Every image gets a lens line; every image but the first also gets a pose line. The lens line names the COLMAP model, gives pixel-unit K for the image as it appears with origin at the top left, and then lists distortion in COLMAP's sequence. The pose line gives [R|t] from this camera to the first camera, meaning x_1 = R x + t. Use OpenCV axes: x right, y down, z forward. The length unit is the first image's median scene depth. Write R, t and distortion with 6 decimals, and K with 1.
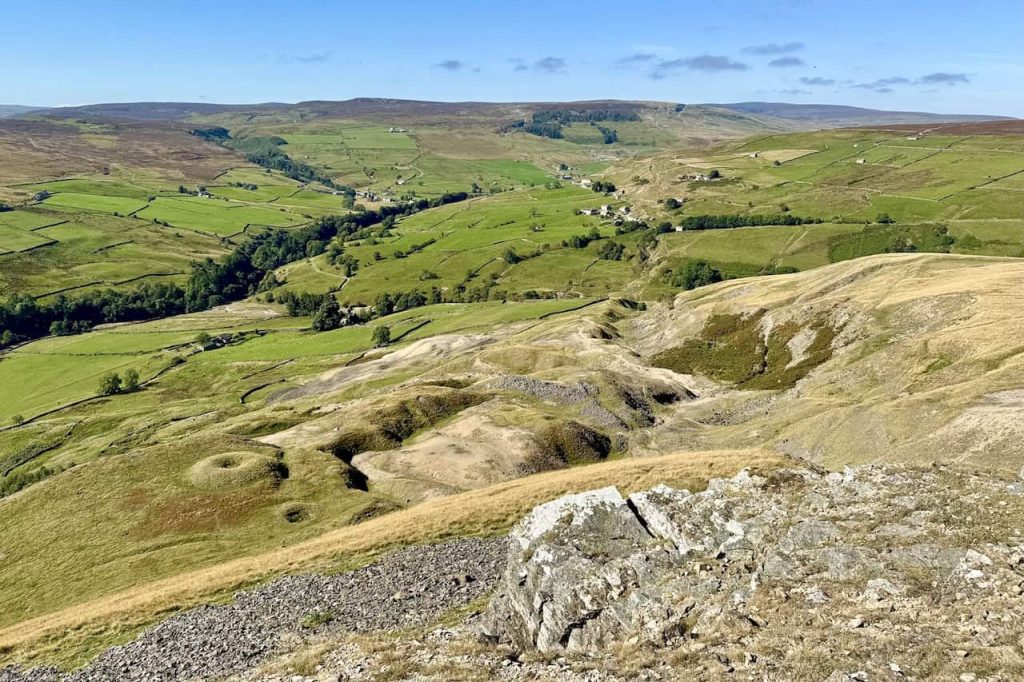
lens RADIAL K [[1081.4, 0, 512.0], [0, 1081.4, 308.4], [0, 0, 1]] dist [0.163577, -0.668235]
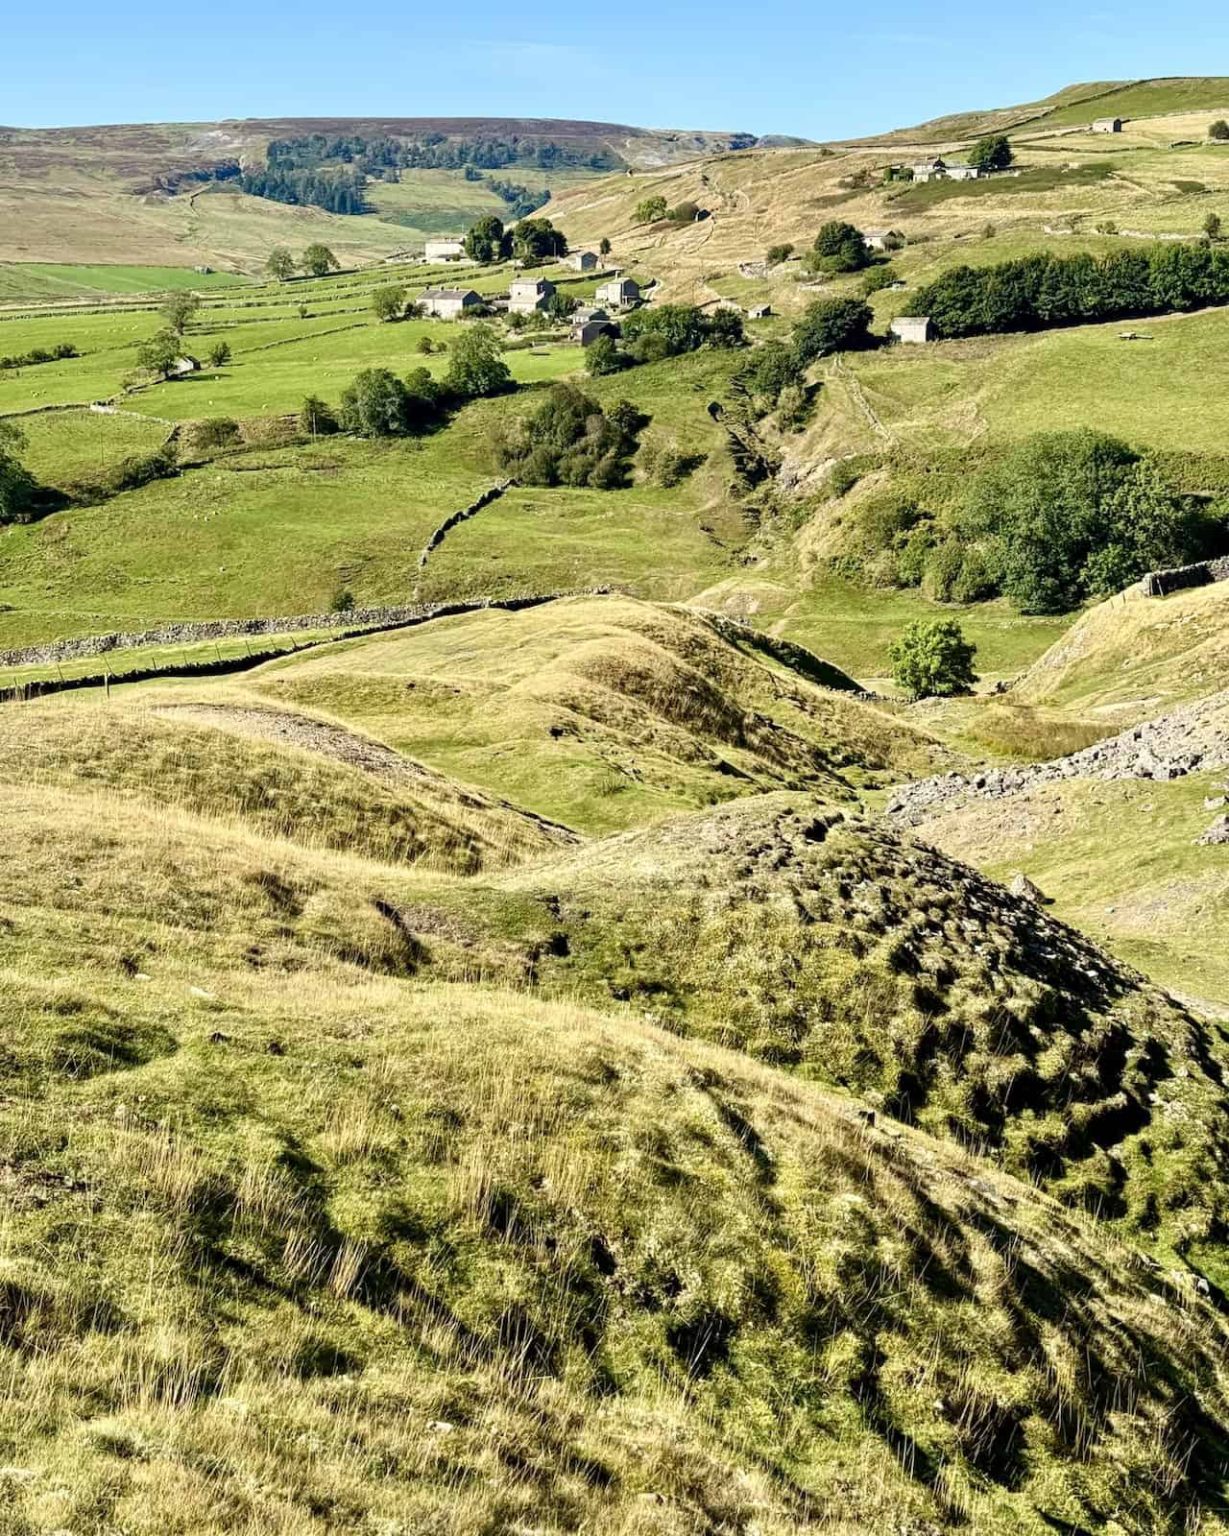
lens RADIAL K [[2694.9, 0, 617.4], [0, 2694.9, 767.1], [0, 0, 1]] dist [0.265339, -0.039542]
pose [[0.992032, -0.055546, 0.113079, 0.042899], [0.056625, 0.998375, -0.006354, 0.004984], [-0.112542, 0.012707, 0.993566, 0.531851]]
